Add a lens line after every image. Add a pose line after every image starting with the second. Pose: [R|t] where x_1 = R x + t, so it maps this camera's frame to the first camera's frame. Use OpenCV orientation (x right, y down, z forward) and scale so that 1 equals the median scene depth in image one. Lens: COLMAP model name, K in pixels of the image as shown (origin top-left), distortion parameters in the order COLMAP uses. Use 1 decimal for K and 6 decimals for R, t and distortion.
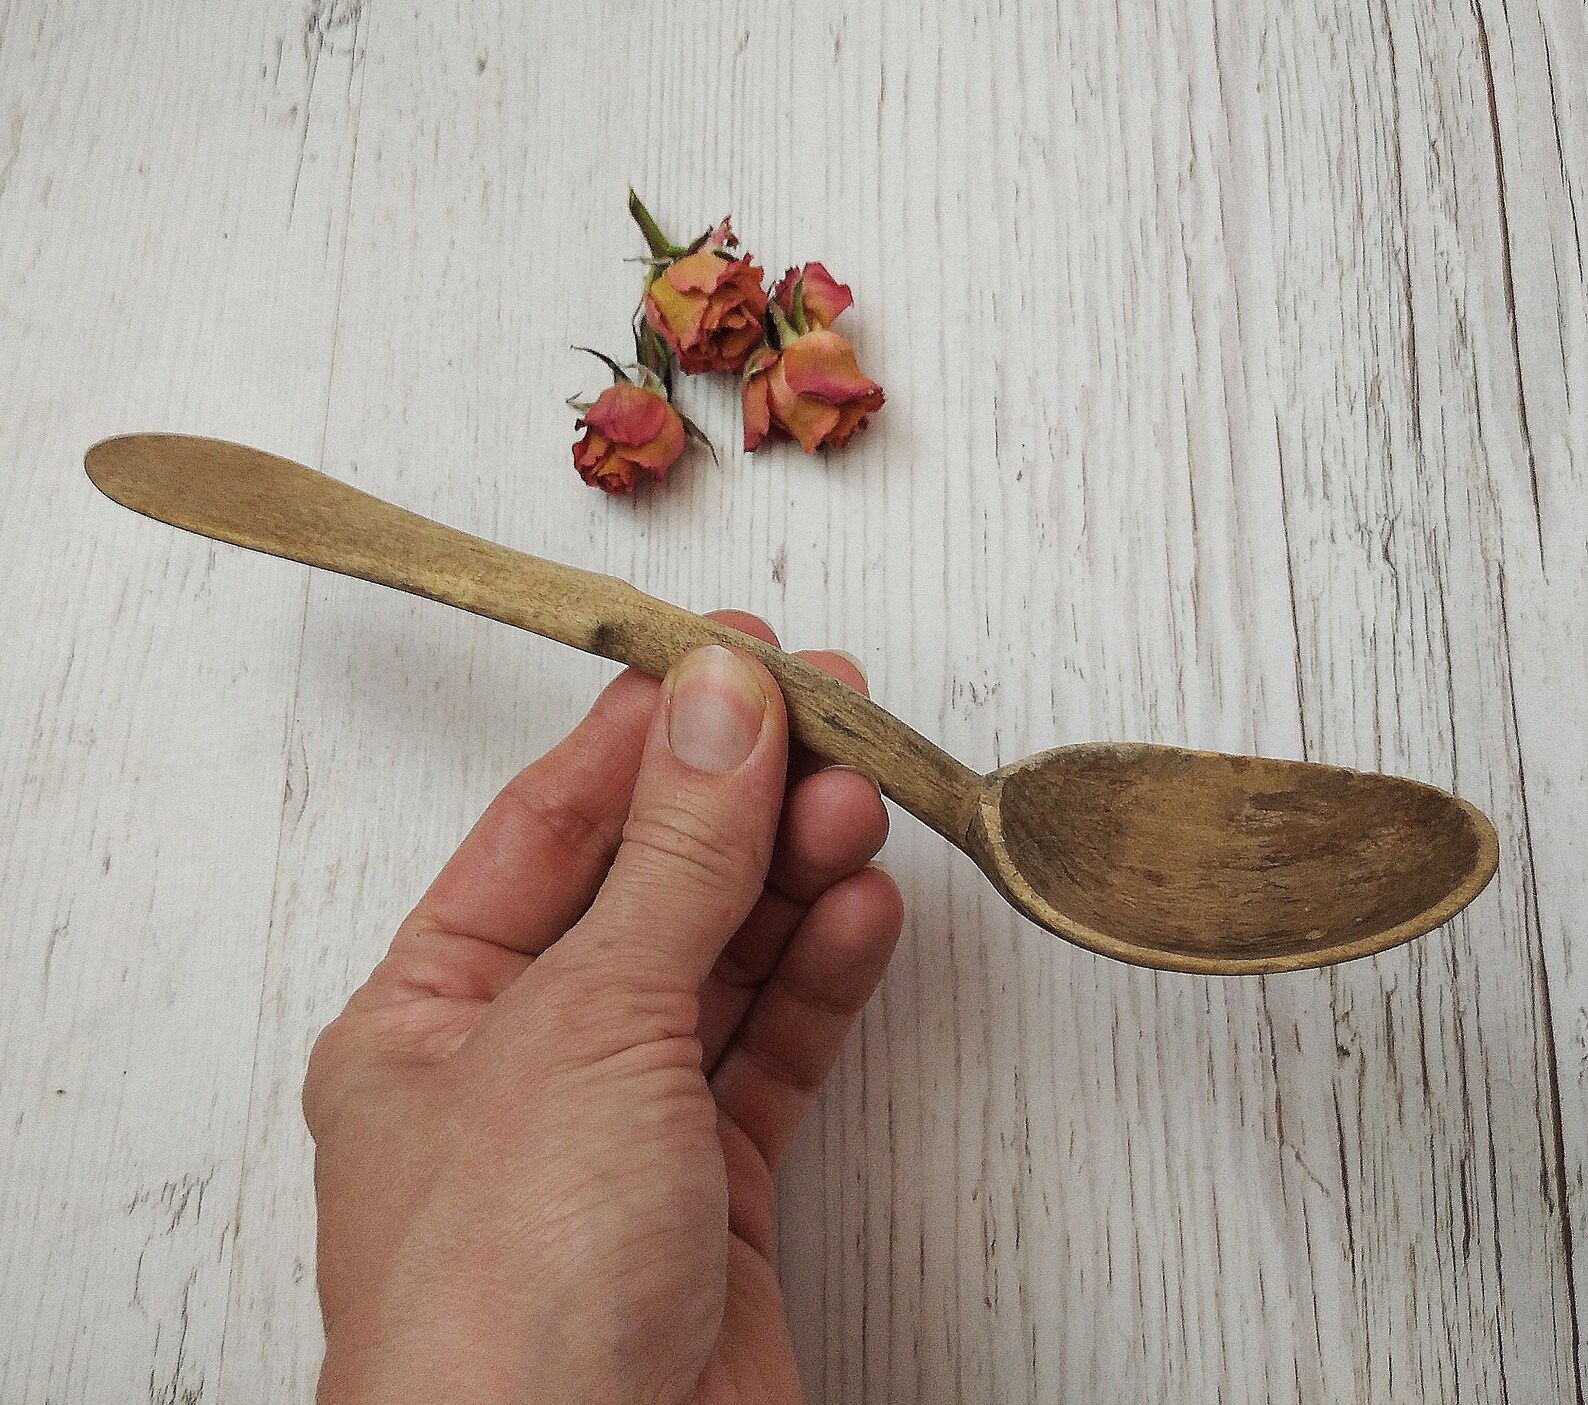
lens RADIAL K [[1763.0, 0, 723.3], [0, 1763.0, 625.1], [0, 0, 1]] dist [0.075189, -0.197643]
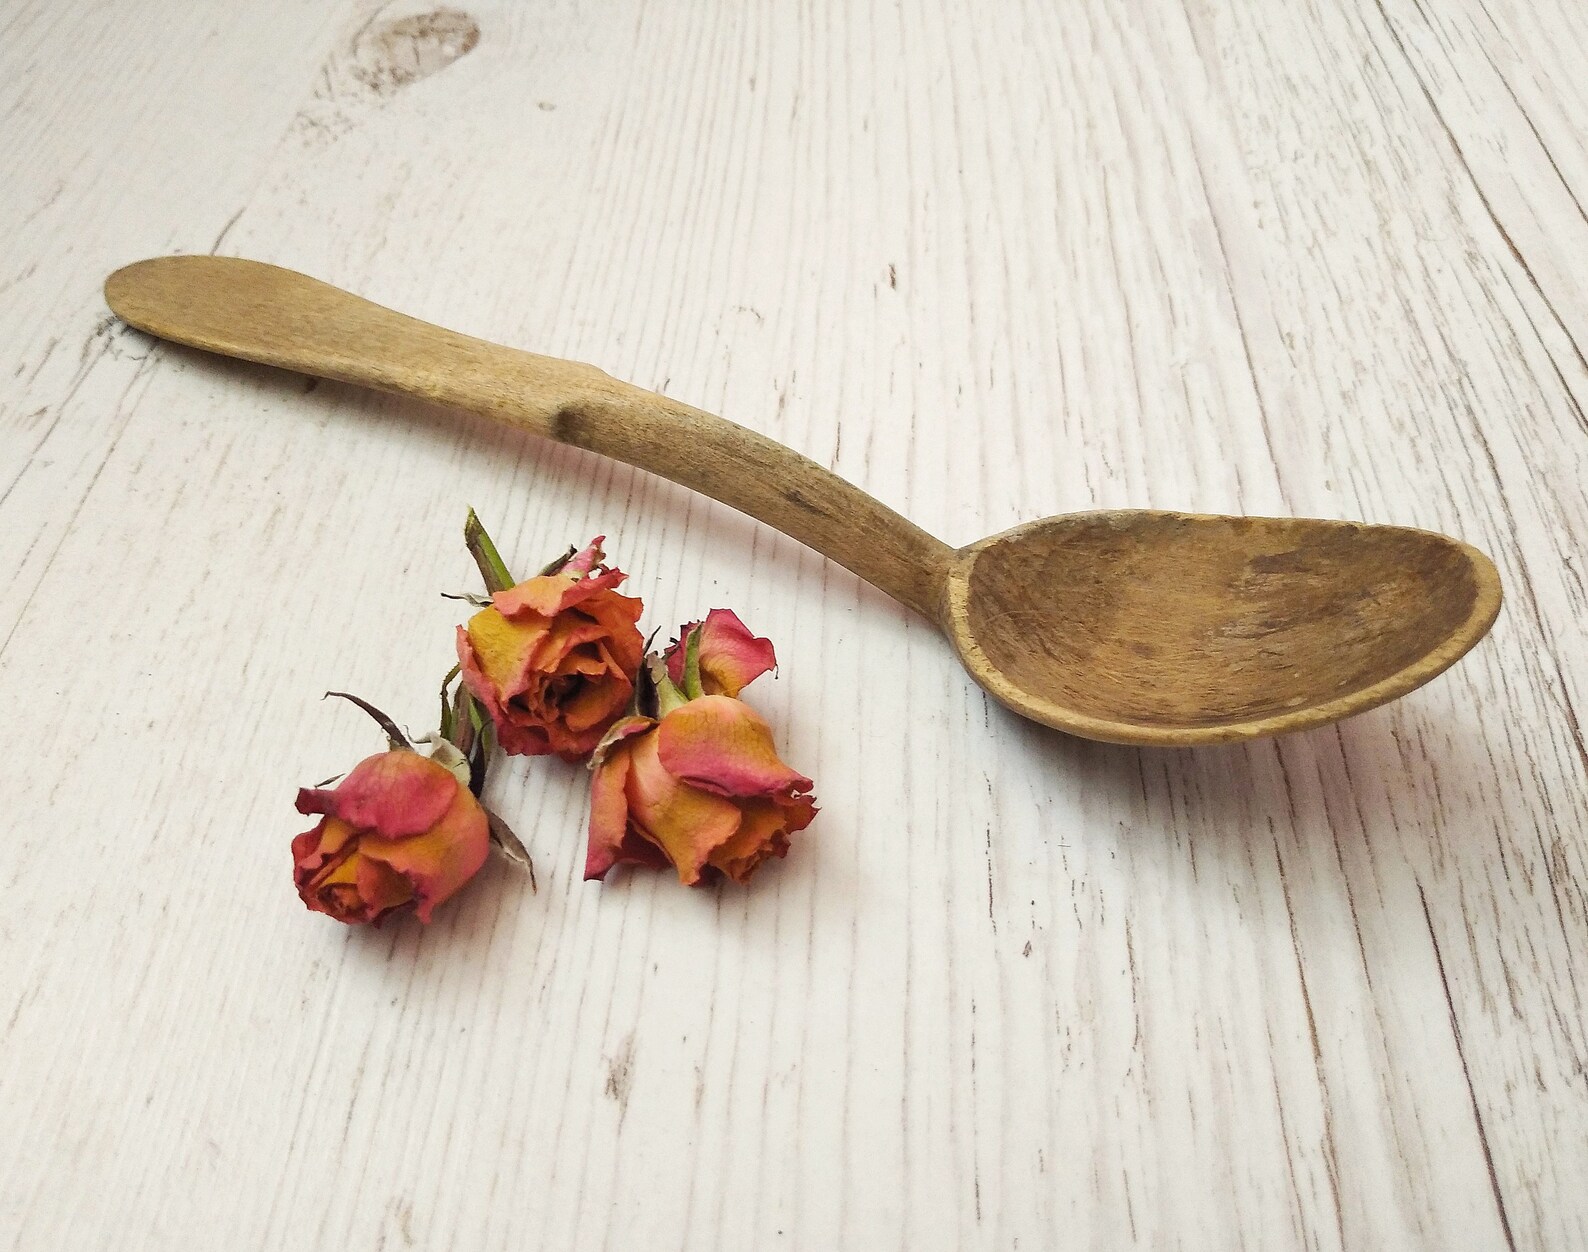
lens RADIAL K [[1496.0, 0, 803.0], [0, 1496.0, 646.6], [0, 0, 1]] dist [0.061085, -0.164554]
pose [[0.995897, 0.078738, 0.044605, 0.057784], [-0.055513, 0.920822, -0.386012, 0.025041], [-0.071467, 0.381953, 0.921415, 0.481219]]
